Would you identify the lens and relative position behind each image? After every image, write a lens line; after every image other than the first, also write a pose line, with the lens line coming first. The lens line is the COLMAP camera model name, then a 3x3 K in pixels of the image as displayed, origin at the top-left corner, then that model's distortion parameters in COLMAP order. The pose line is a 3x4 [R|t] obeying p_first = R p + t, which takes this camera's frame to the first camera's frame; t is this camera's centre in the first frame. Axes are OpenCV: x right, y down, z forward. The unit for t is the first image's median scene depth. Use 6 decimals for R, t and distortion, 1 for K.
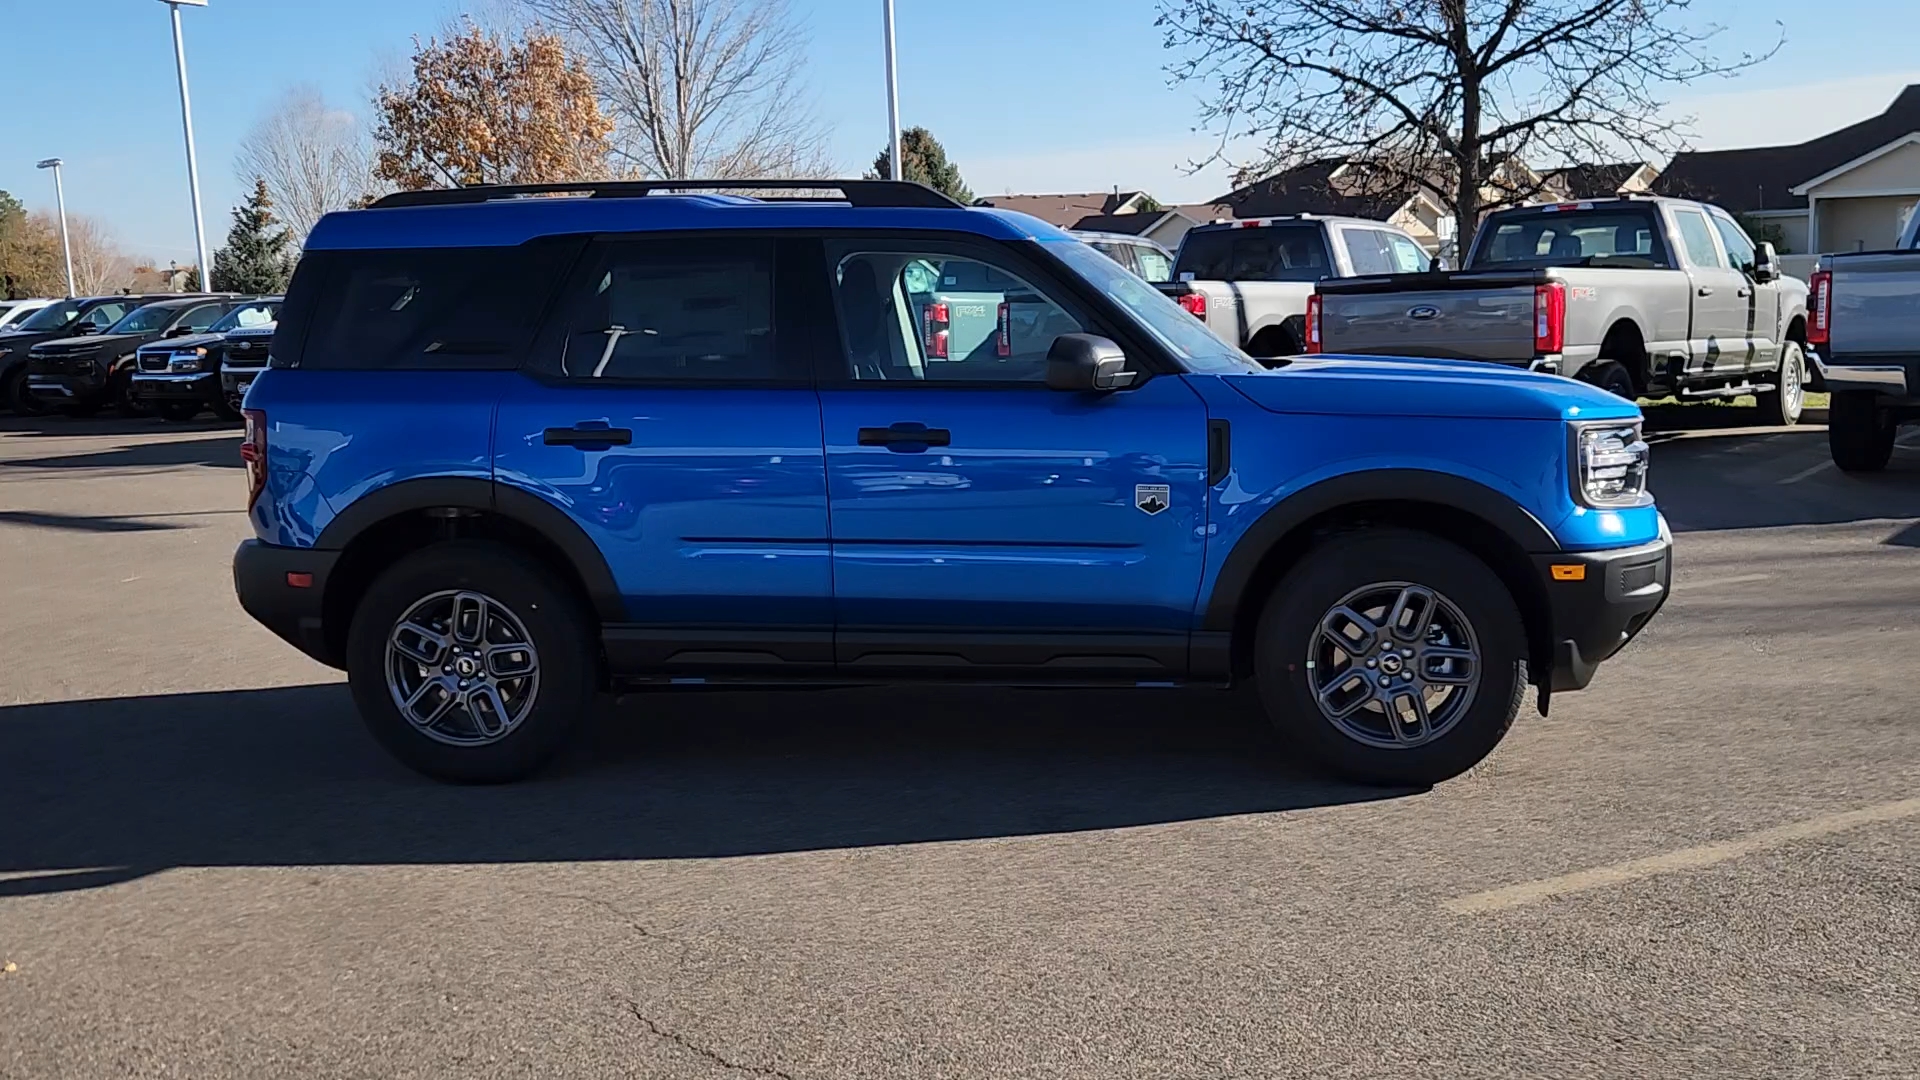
lens RADIAL K [[1859.2, 0, 922.4], [0, 1859.2, 540.3], [0, 0, 1]] dist [0.029457, 0.000000]
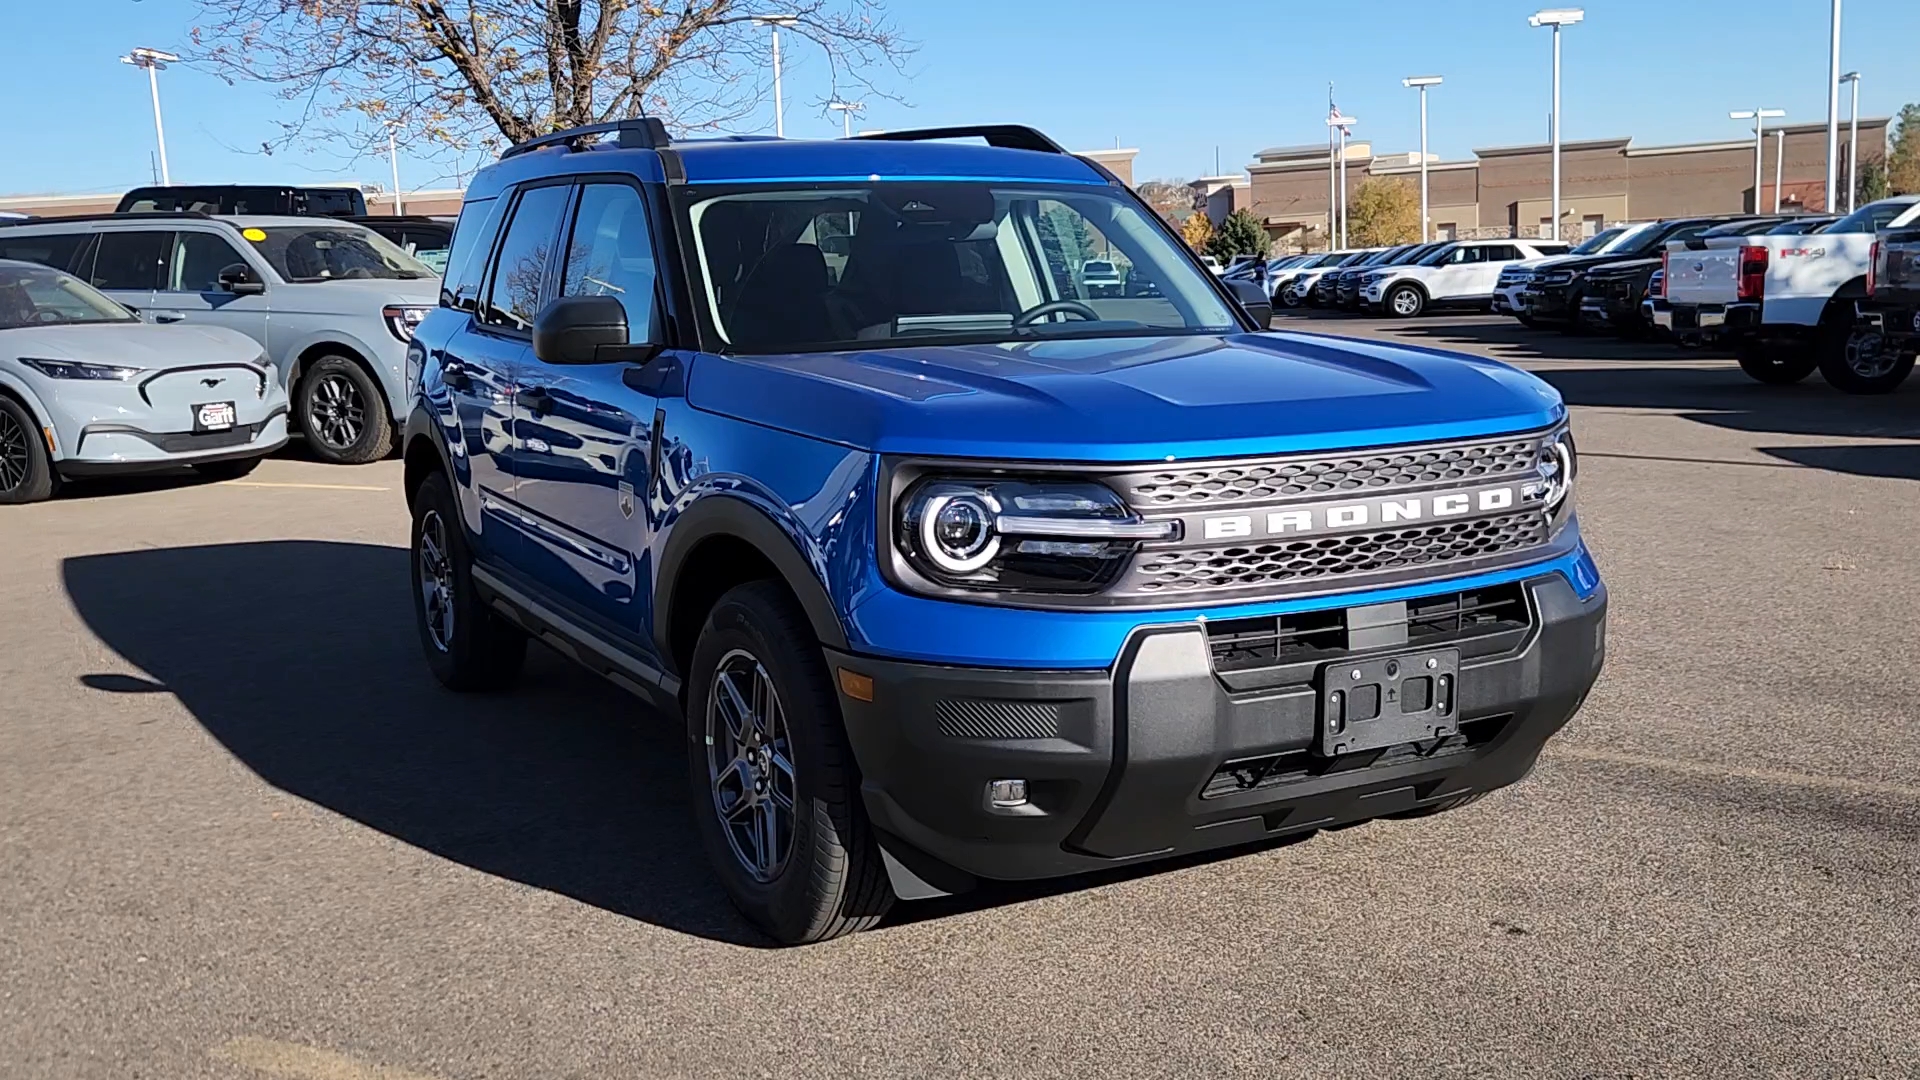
lens RADIAL K [[1859.2, 0, 953.4], [0, 1859.2, 537.3], [0, 0, 1]] dist [0.029457, 0.000000]
pose [[0.583390, 0.133541, -0.801139, 0.676194], [-0.099298, 0.990718, 0.092833, -0.075243], [0.806099, 0.025394, 0.591235, 0.490382]]
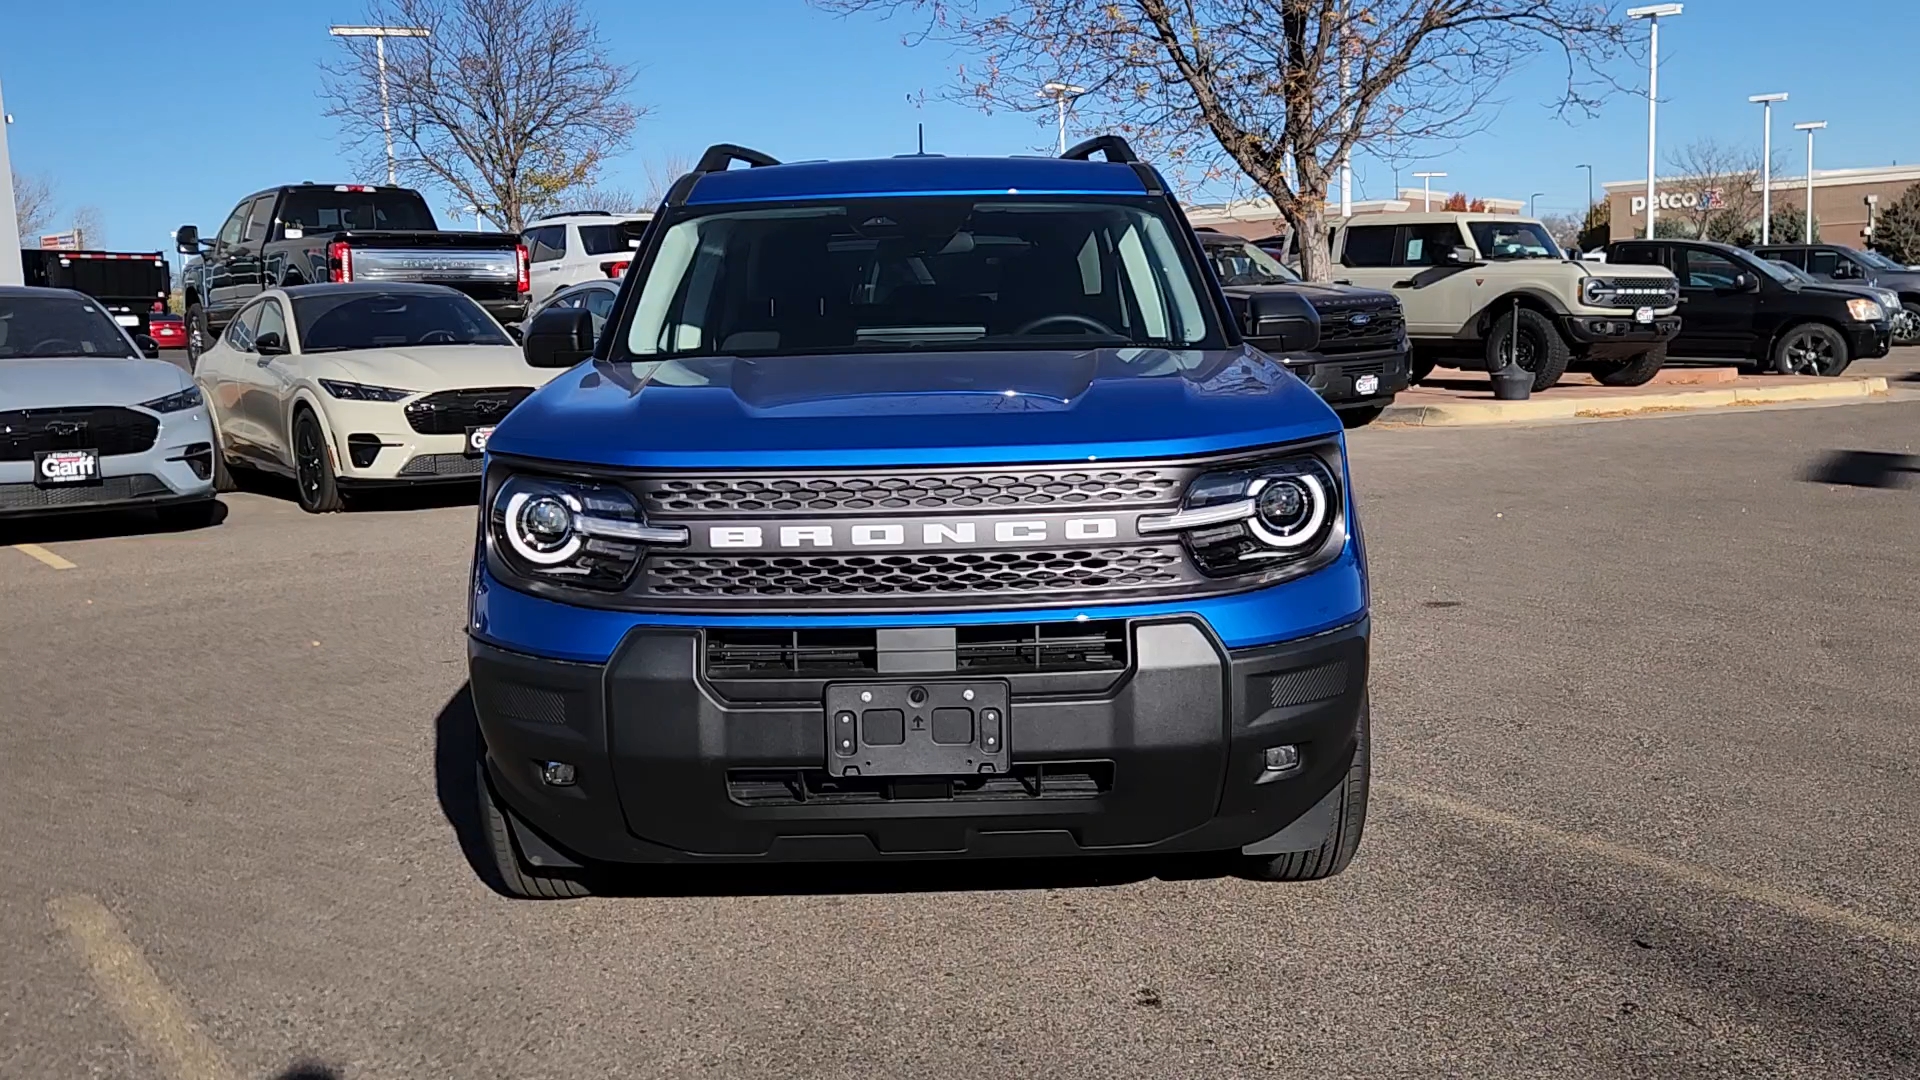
lens RADIAL K [[1859.2, 0, 951.8], [0, 1859.2, 546.7], [0, 0, 1]] dist [0.029457, 0.000000]
pose [[0.132651, 0.156466, -0.978735, 0.819074], [-0.105992, 0.984038, 0.142949, -0.114188], [0.985479, 0.084776, 0.147118, 0.822355]]
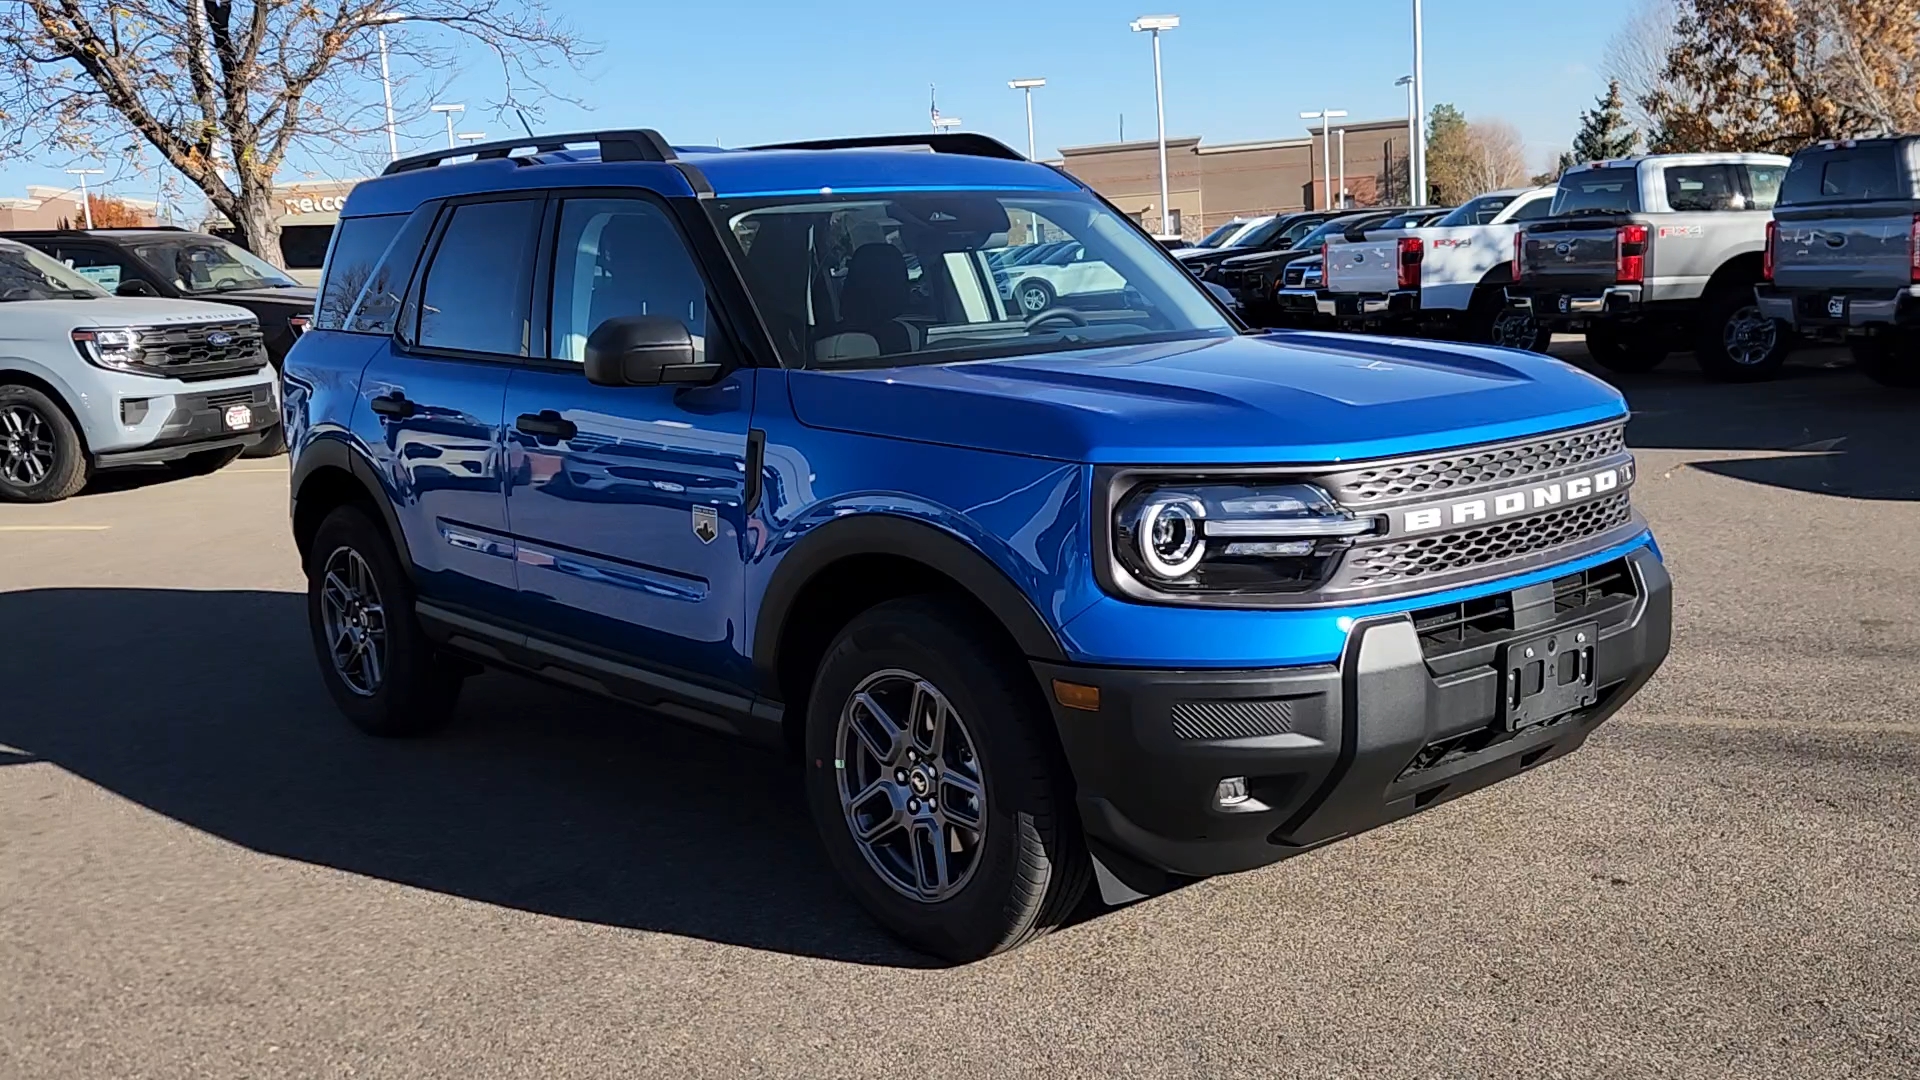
lens RADIAL K [[1859.2, 0, 956.2], [0, 1859.2, 529.1], [0, 0, 1]] dist [0.029457, 0.000000]
pose [[0.744565, 0.095191, -0.660728, 0.569027], [-0.064327, 0.995406, 0.070919, -0.065132], [0.664443, -0.010301, 0.747268, 0.369380]]
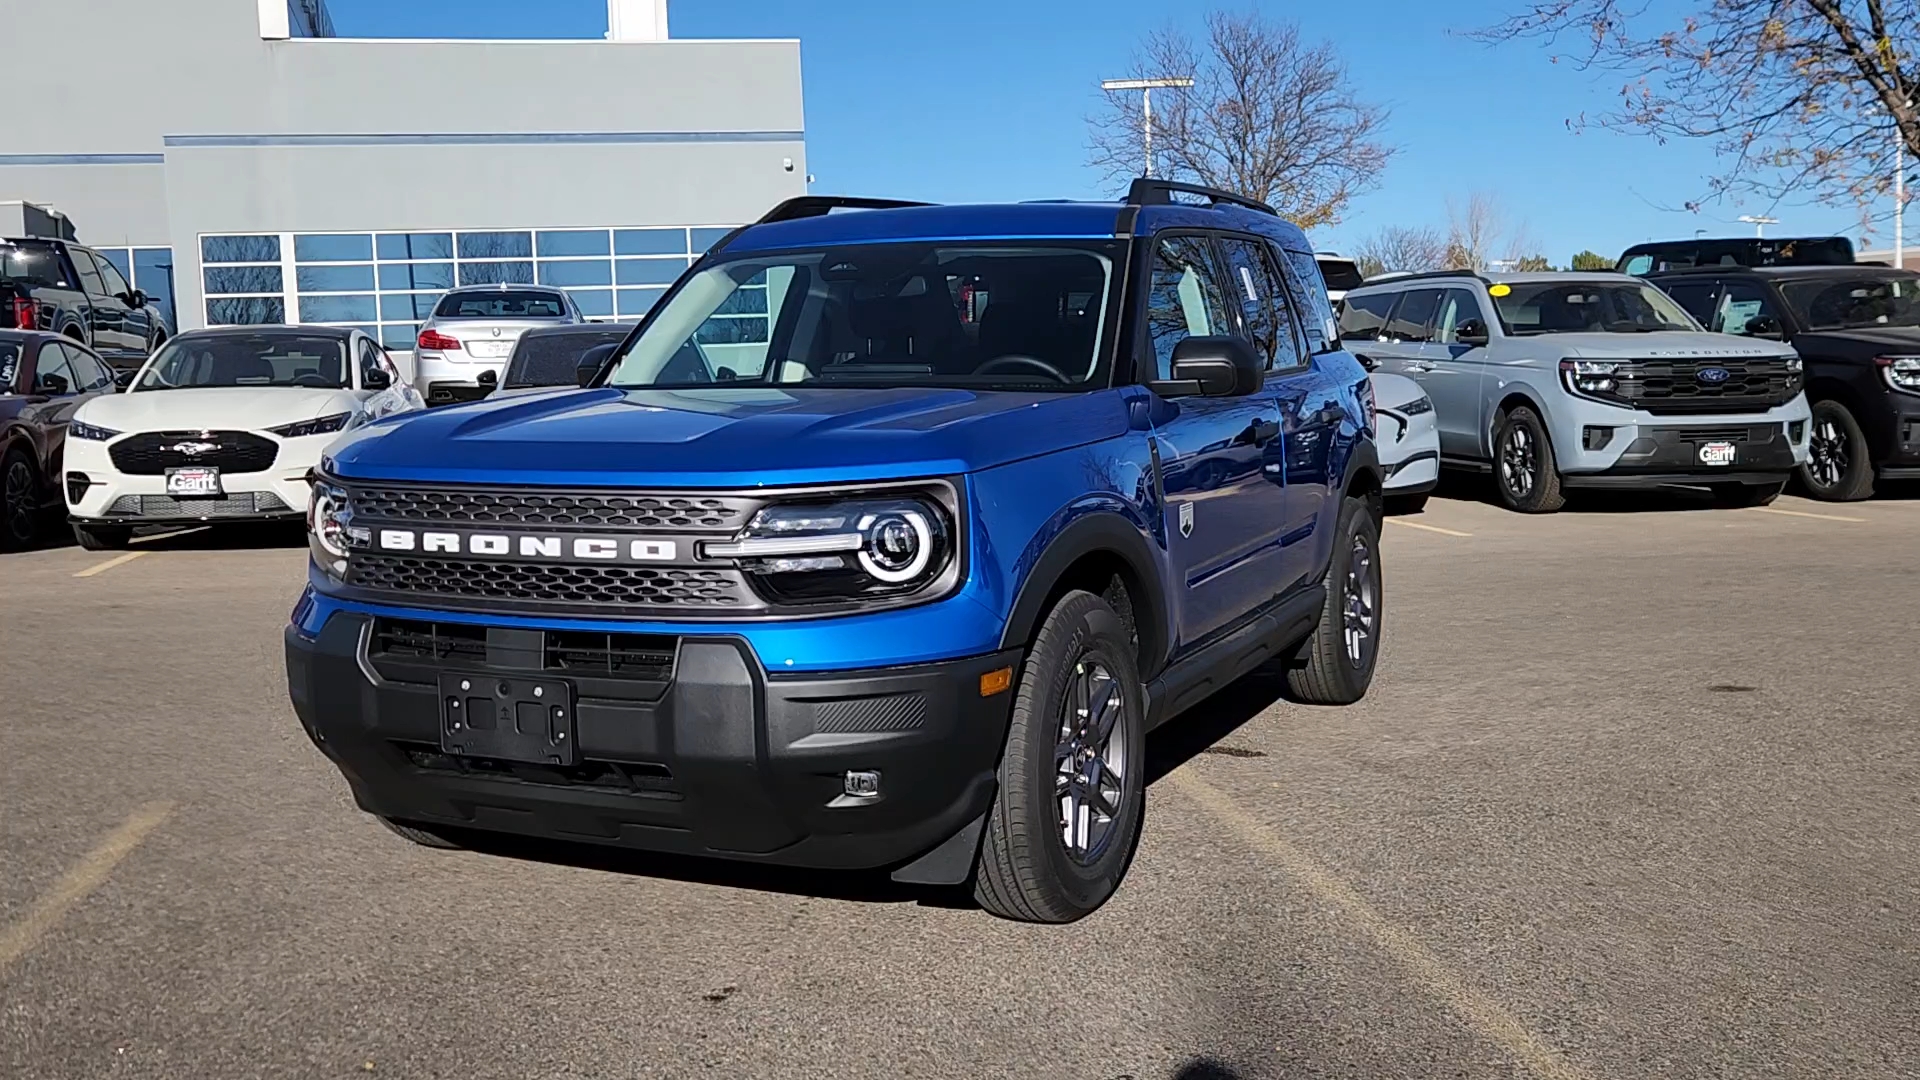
lens RADIAL K [[1859.2, 0, 948.8], [0, 1859.2, 537.2], [0, 0, 1]] dist [0.029457, 0.000000]
pose [[-0.304015, 0.127156, -0.944143, 0.820754], [-0.099317, 0.981422, 0.164157, -0.152771], [0.947476, 0.143676, -0.285739, 1.166637]]
